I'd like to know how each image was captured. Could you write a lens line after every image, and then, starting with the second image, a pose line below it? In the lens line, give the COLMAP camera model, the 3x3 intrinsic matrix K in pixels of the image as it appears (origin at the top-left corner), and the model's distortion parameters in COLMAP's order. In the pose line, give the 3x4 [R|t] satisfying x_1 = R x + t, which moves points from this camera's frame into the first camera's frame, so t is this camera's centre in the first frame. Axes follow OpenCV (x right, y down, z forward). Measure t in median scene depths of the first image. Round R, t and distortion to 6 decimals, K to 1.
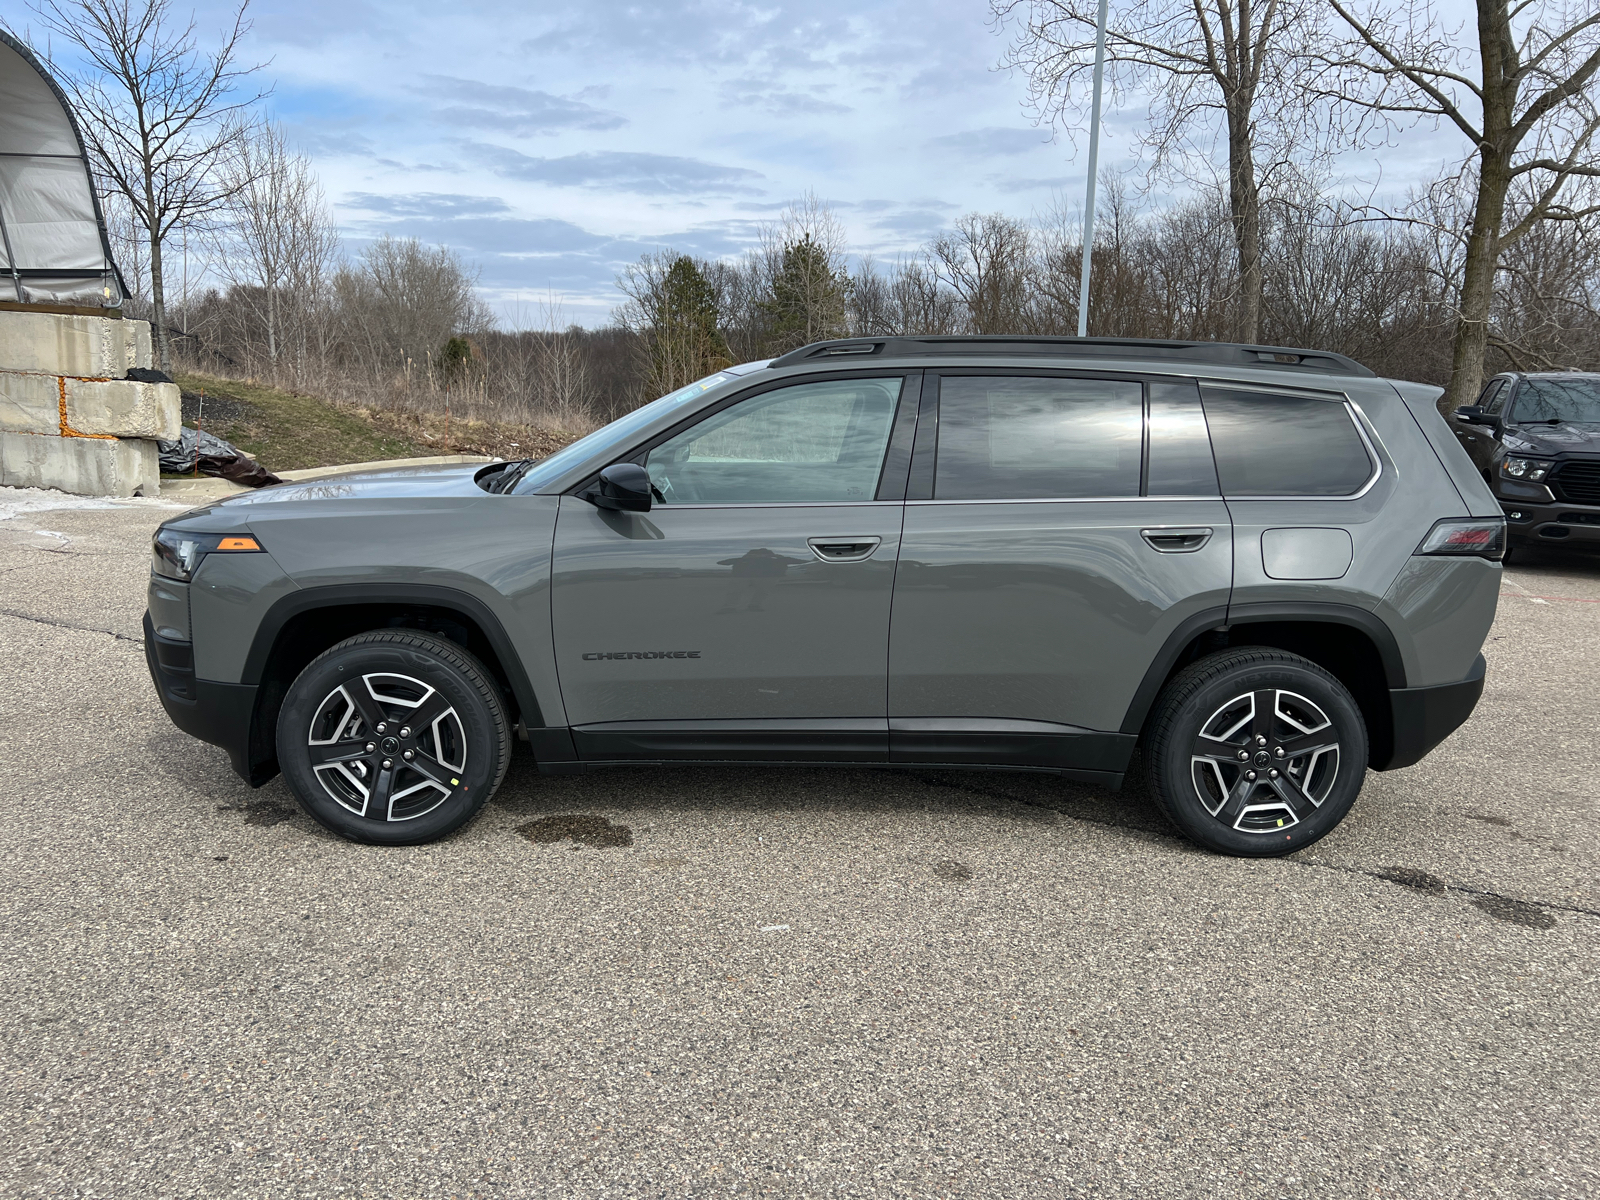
lens RADIAL K [[1209.7, 0, 806.6], [0, 1209.7, 602.8], [0, 0, 1]] dist [0.045379, -0.048912]
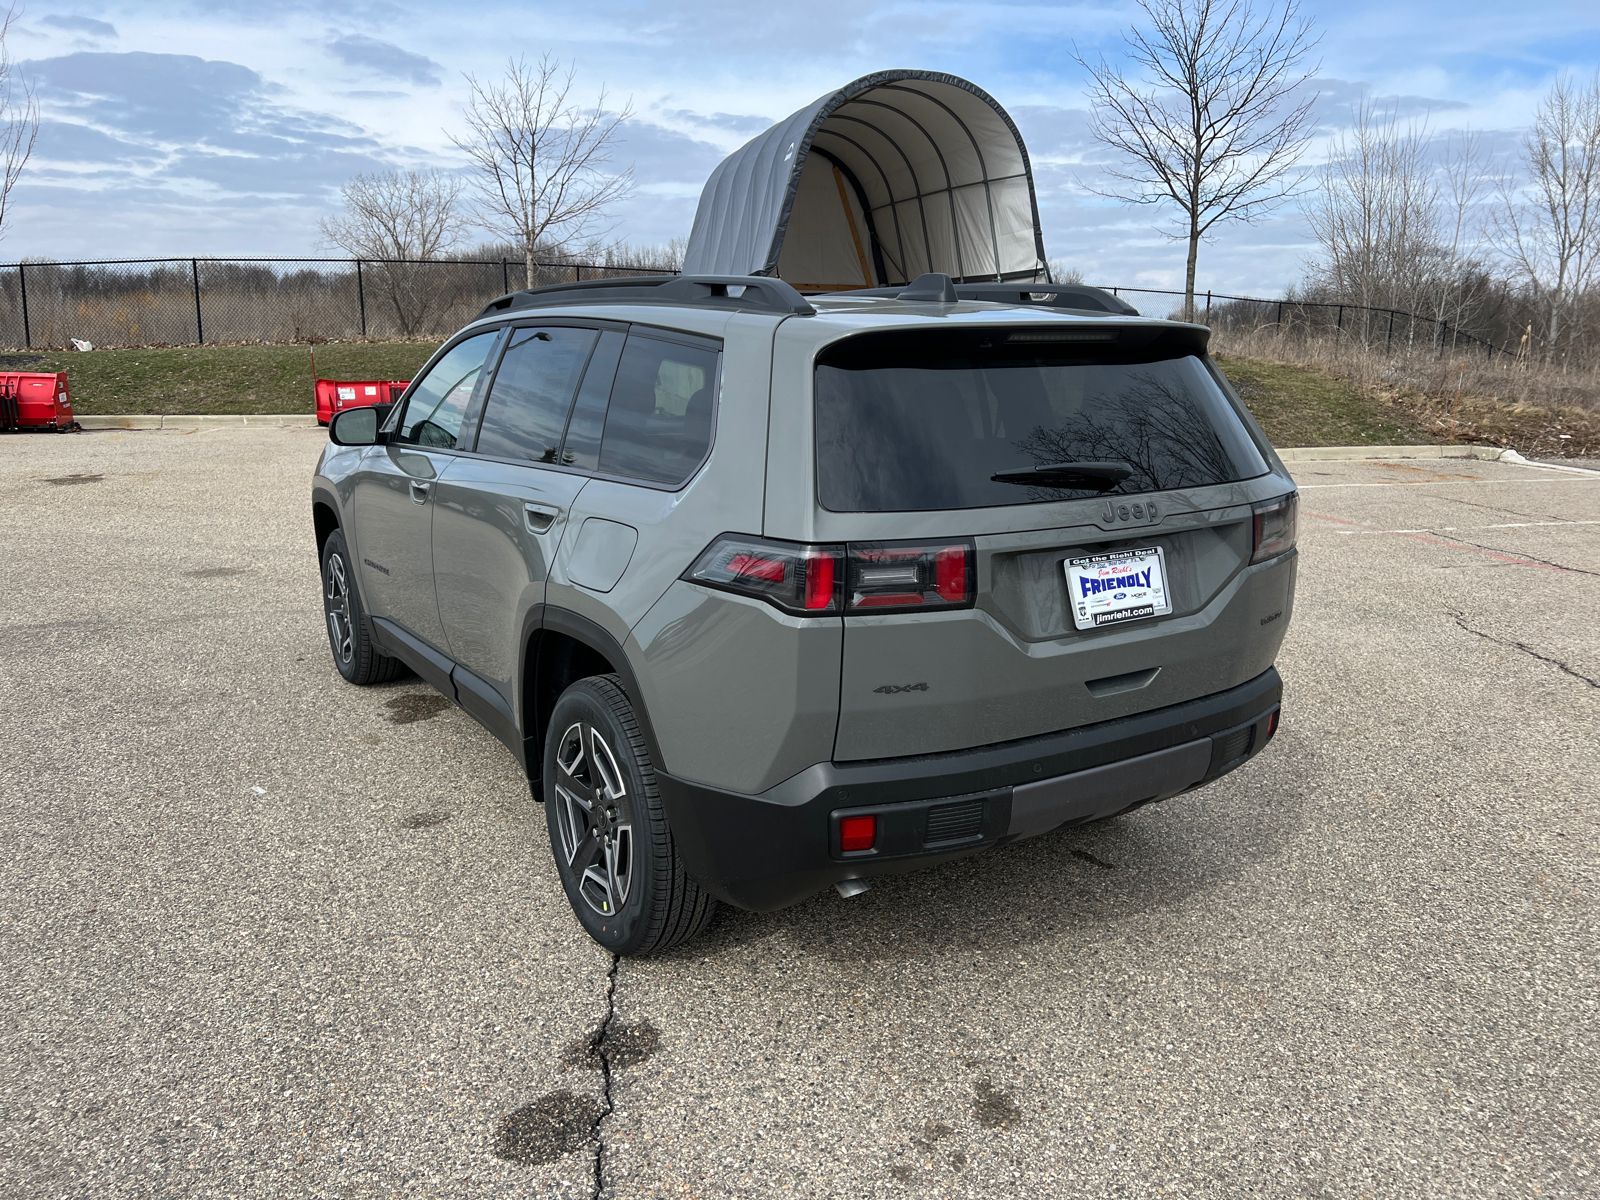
lens RADIAL K [[1205.0, 0, 824.1], [0, 1205.0, 602.7], [0, 0, 1]] dist [0.064481, -0.063681]
pose [[0.505388, 0.158352, -0.848238, 1.081647], [-0.151899, 0.983993, 0.093192, -0.098687], [0.849417, 0.081749, 0.521352, 0.711850]]
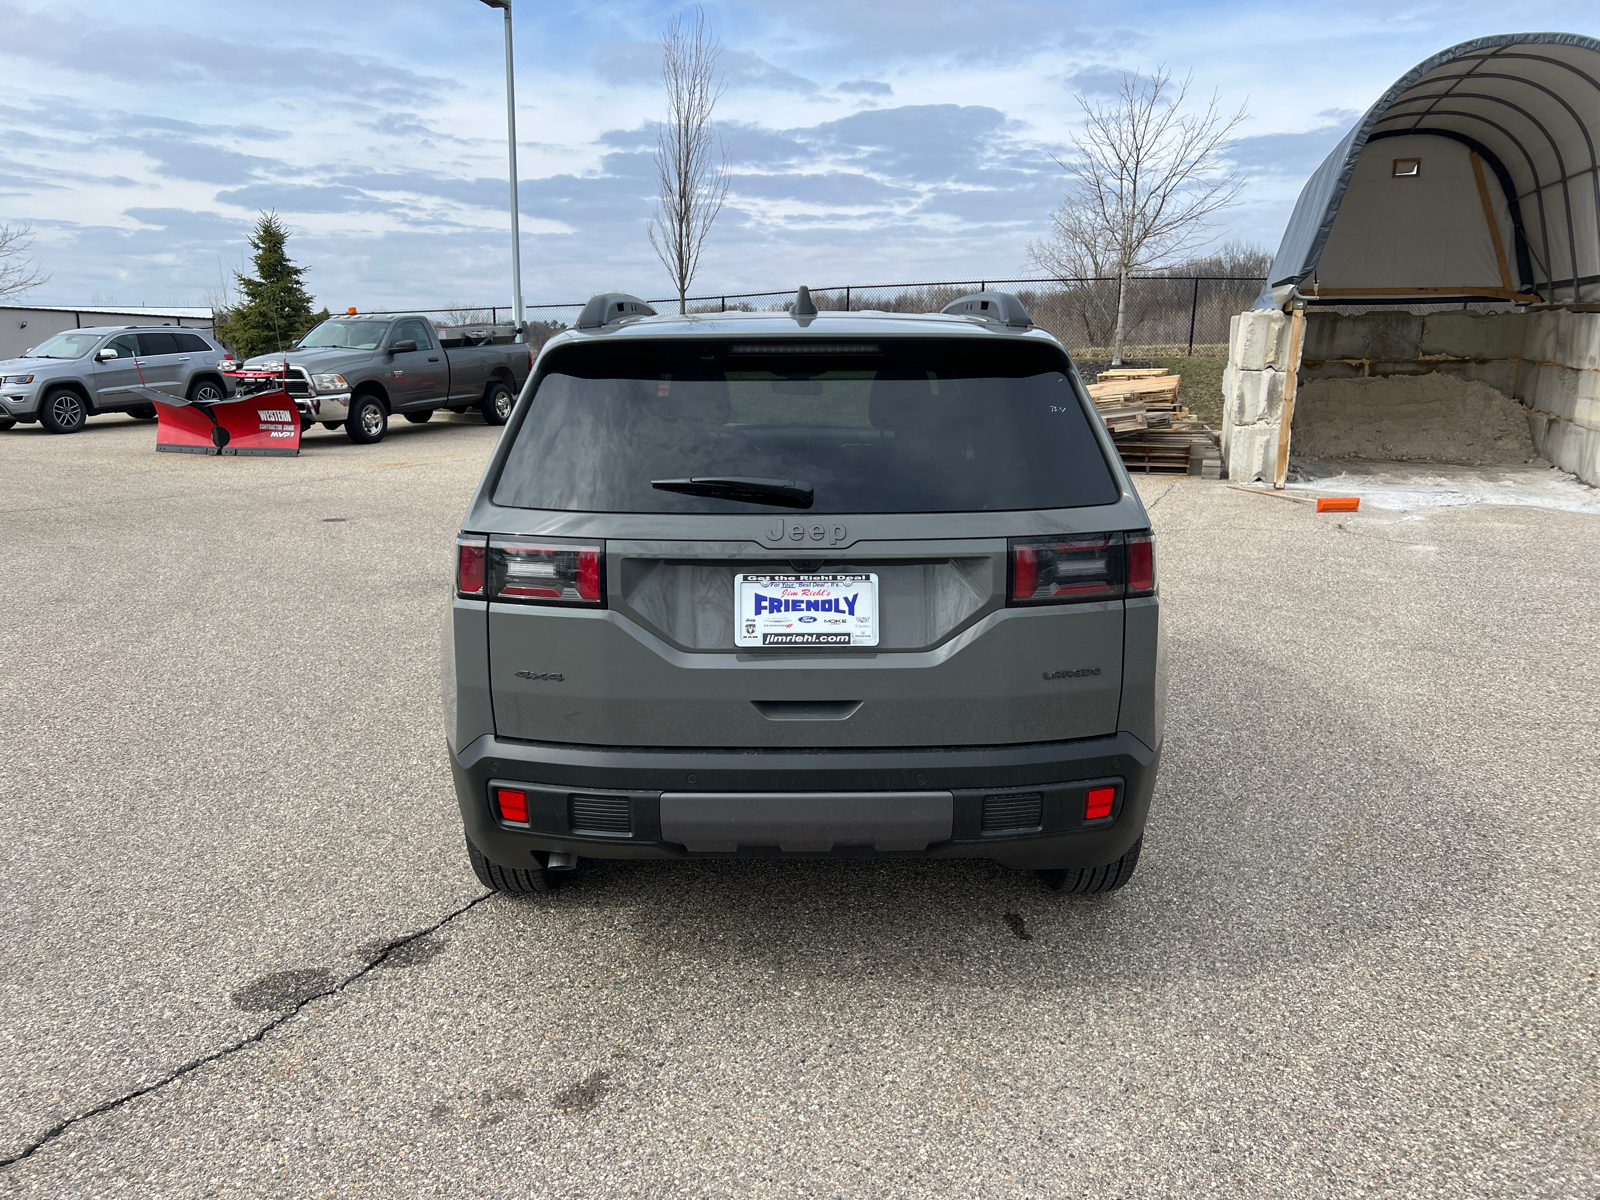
lens RADIAL K [[1218.2, 0, 803.8], [0, 1218.2, 583.7], [0, 0, 1]] dist [0.061567, -0.055528]
pose [[-0.039458, 0.158970, -0.986495, 1.231599], [-0.191173, 0.967825, 0.163608, -0.188991], [0.980763, 0.195047, -0.007798, 1.201251]]
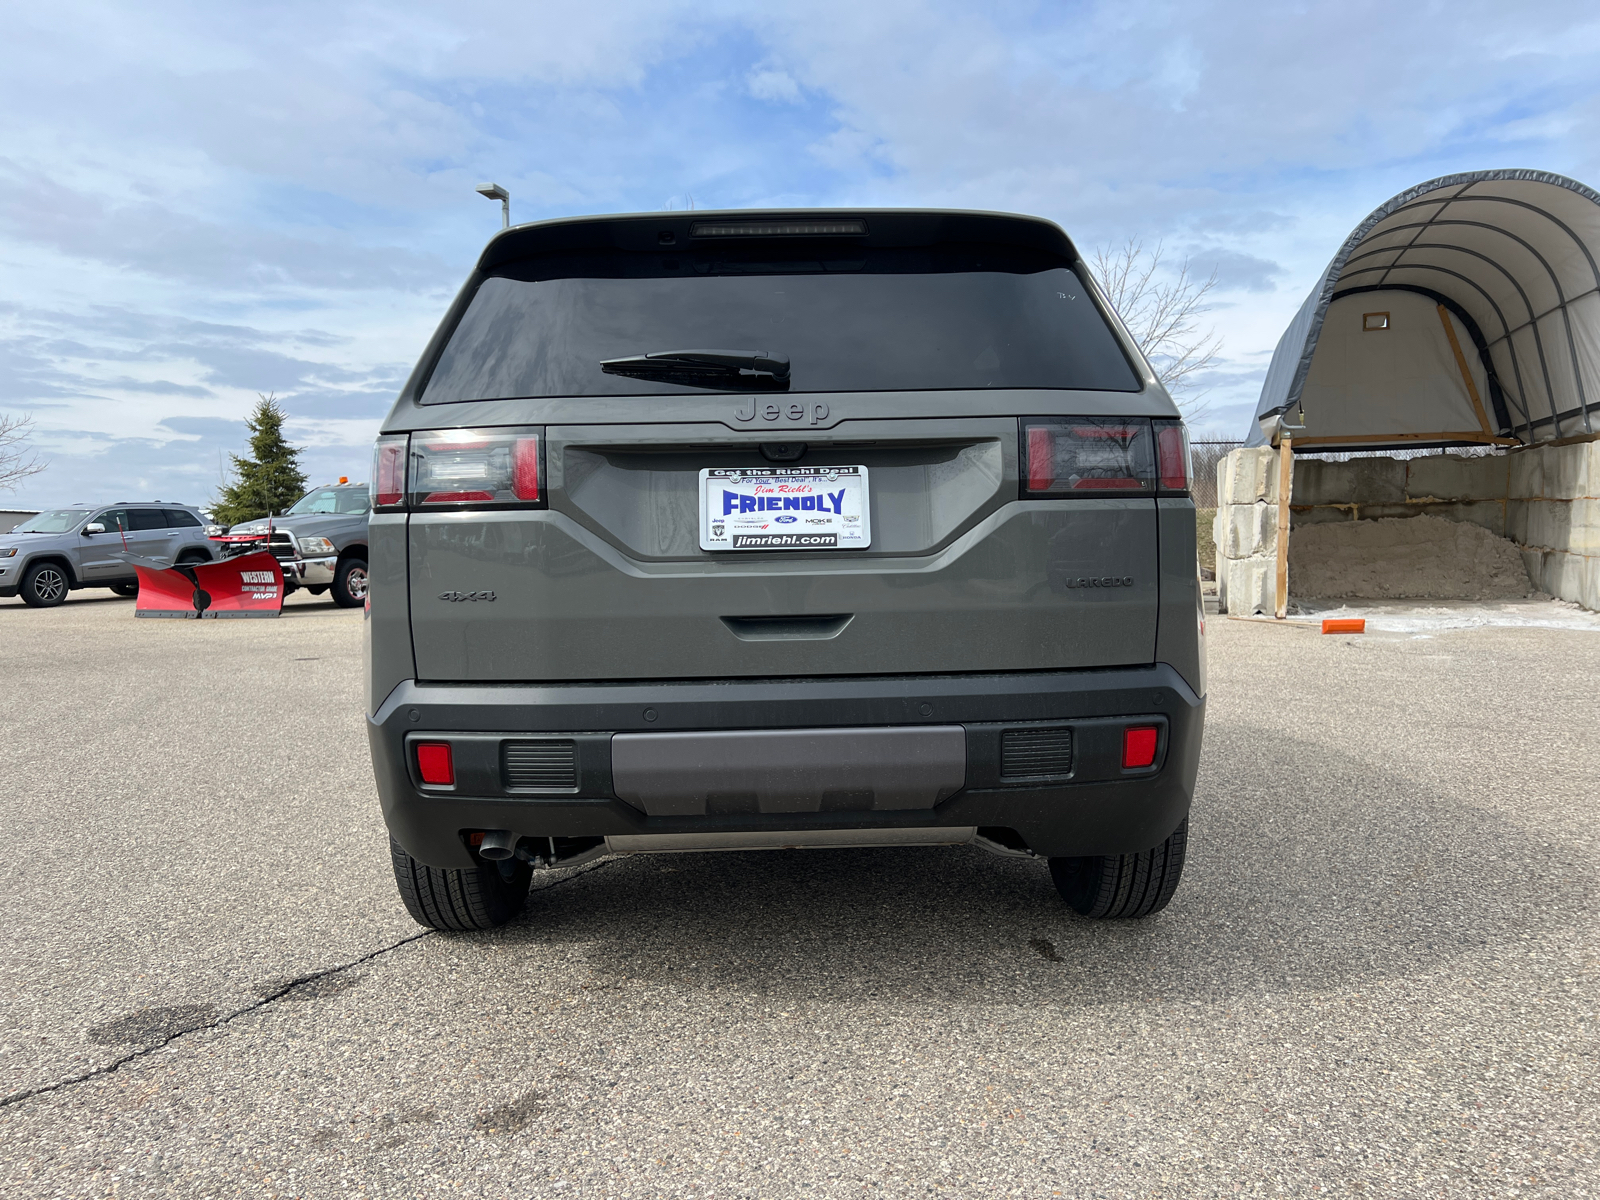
lens RADIAL K [[1214.0, 0, 812.7], [0, 1214.0, 598.5], [0, 0, 1]] dist [0.066562, -0.066393]
pose [[-0.027075, 0.014045, -0.999535, 1.142053], [-0.172540, 0.984828, 0.018512, -0.041627], [0.984630, 0.172961, -0.024241, 1.233247]]
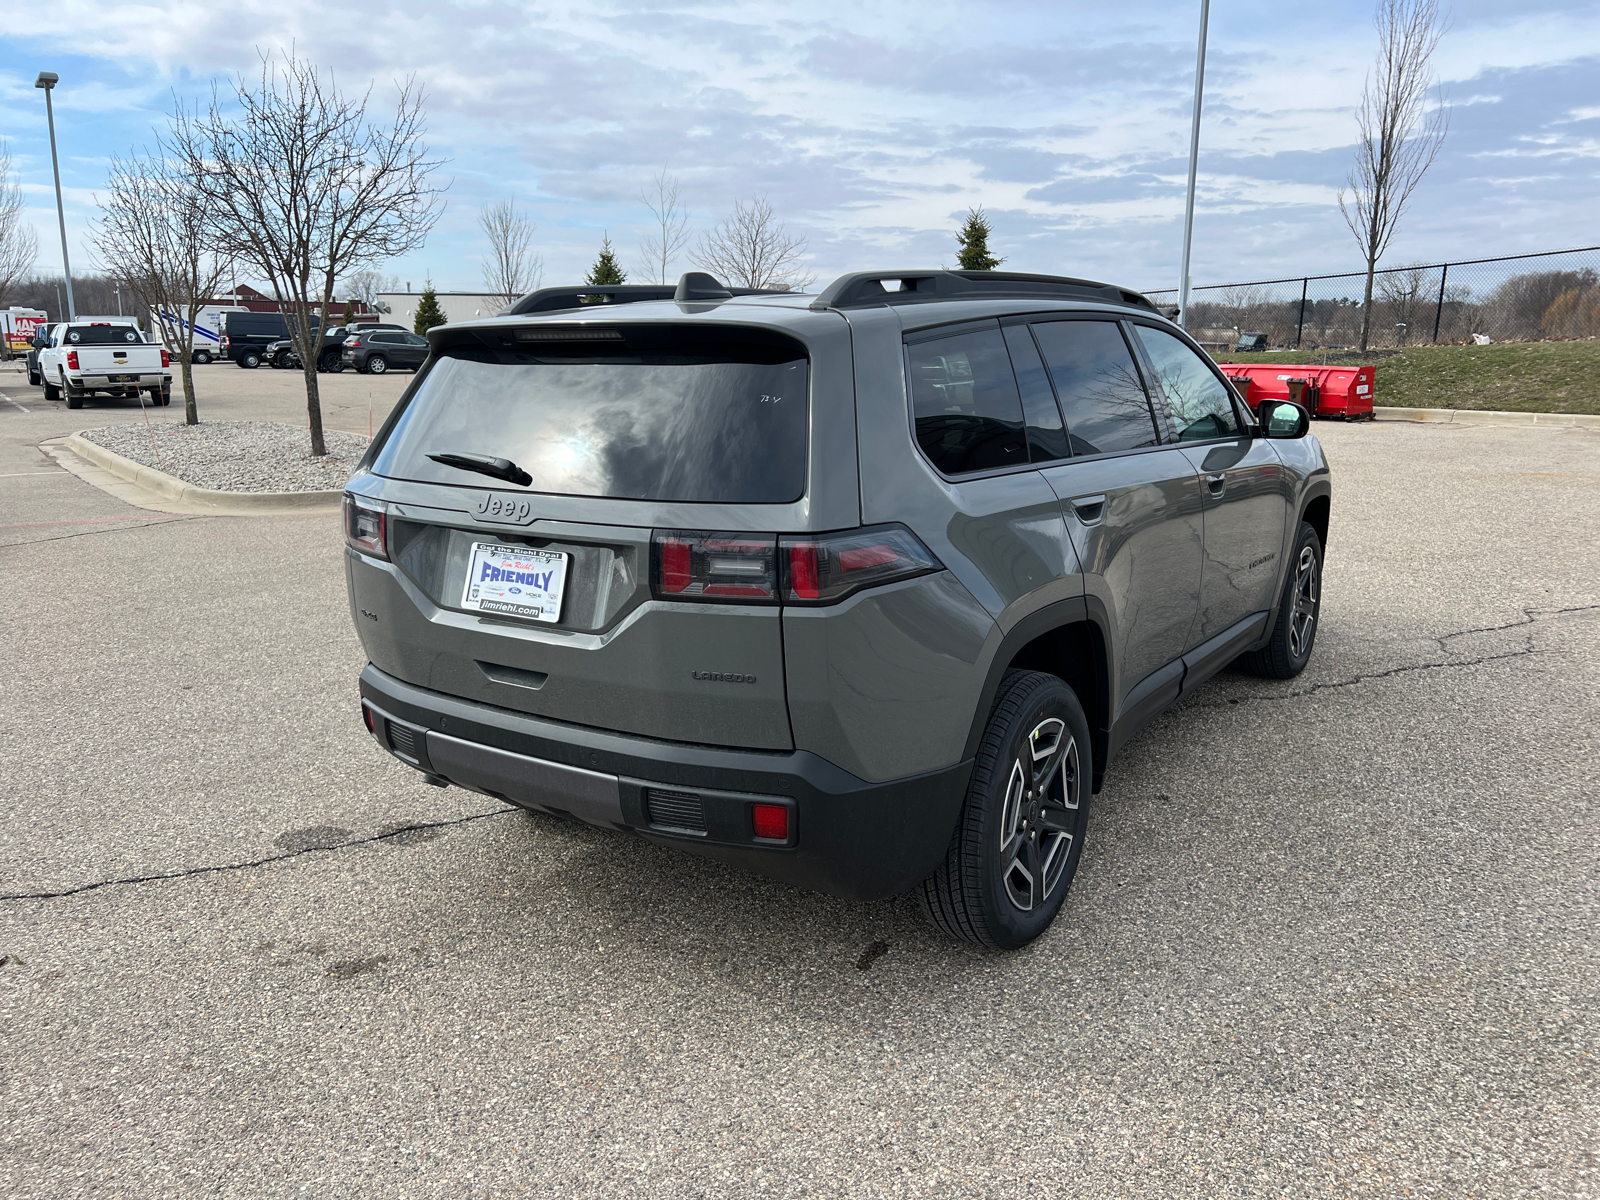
lens RADIAL K [[1209.7, 0, 806.6], [0, 1209.7, 602.8], [0, 0, 1]] dist [0.045379, -0.048912]
pose [[-0.601252, 0.149146, -0.785017, 1.032422], [-0.158135, 0.940786, 0.299858, -0.288998], [0.783256, 0.304429, -0.542064, 1.703216]]
